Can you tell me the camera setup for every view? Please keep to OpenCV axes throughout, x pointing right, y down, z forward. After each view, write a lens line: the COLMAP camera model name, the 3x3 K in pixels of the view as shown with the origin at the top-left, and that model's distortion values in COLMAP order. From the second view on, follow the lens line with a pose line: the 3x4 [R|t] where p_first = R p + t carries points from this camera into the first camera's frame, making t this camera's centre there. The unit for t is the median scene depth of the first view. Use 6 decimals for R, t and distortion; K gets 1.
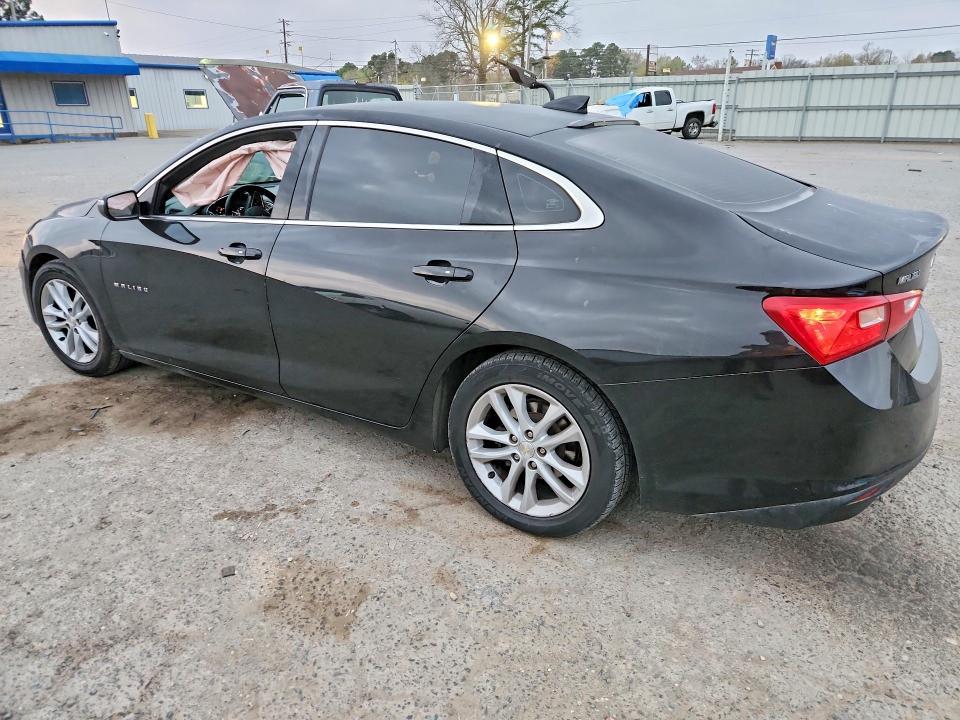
lens RADIAL K [[756.1, 0, 480.0], [0, 756.1, 360.0], [0, 0, 1]] dist [-0.003663, -0.001873]
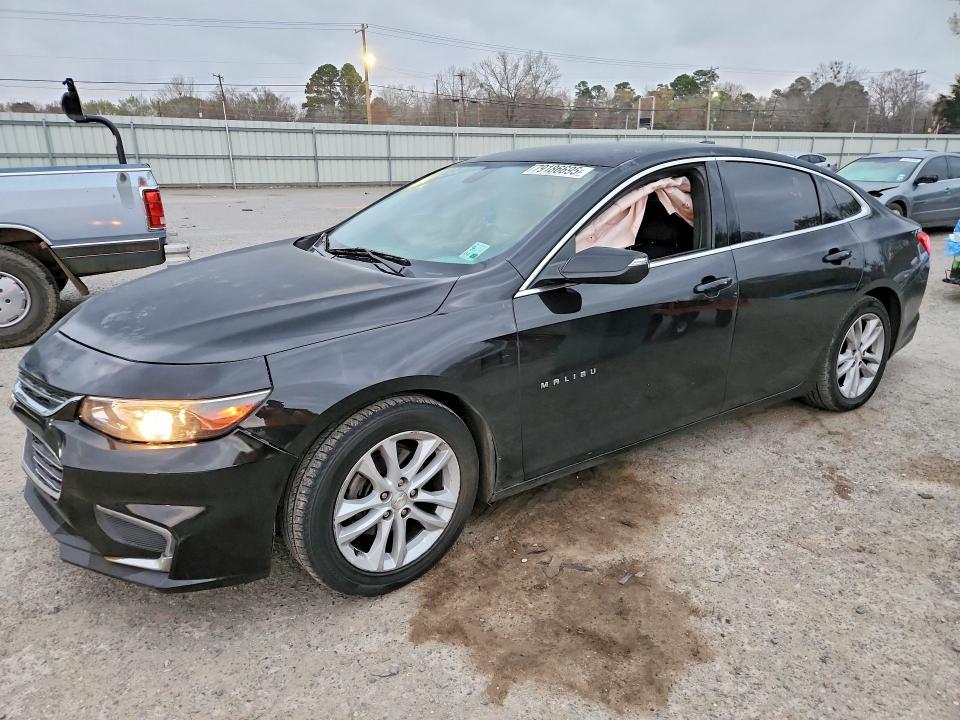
lens RADIAL K [[754.4, 0, 480.0], [0, 754.4, 360.0], [0, 0, 1]] dist [0.080458, -0.096254]
pose [[0.280900, -0.232291, 0.931202, -0.790541], [0.292639, 0.944793, 0.147406, -0.167784], [-0.914034, 0.231100, 0.333369, 0.547738]]
